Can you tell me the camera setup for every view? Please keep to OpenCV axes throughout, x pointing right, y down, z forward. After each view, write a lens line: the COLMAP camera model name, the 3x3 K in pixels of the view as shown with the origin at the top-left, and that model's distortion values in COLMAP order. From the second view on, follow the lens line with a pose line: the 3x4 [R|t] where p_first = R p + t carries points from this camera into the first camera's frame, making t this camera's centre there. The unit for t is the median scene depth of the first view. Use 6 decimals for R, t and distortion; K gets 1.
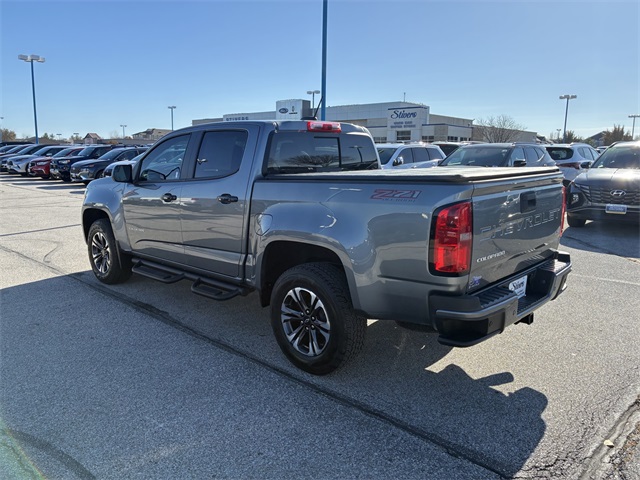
lens RADIAL K [[486.9, 0, 318.2], [0, 486.9, 237.5], [0, 0, 1]] dist [0.046030, -0.061974]
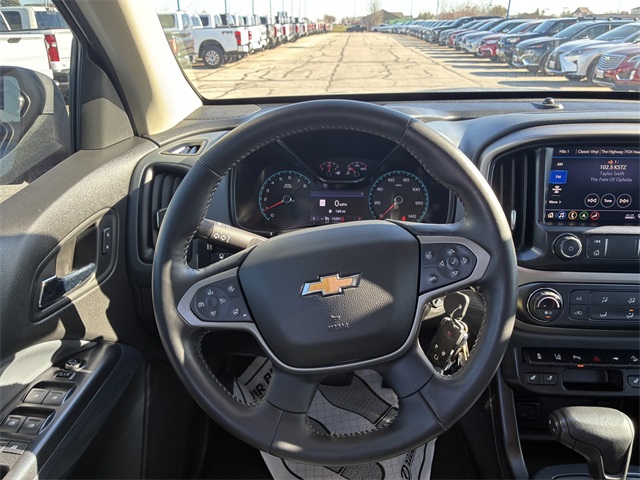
lens RADIAL K [[486.9, 0, 320.3], [0, 486.9, 239.5], [0, 0, 1]] dist [0.046030, -0.061974]
pose [[0.635091, 0.303670, -0.710242, -0.198094], [-0.132480, 0.948679, 0.287154, -0.151050], [0.760991, -0.088276, 0.642728, 0.961072]]
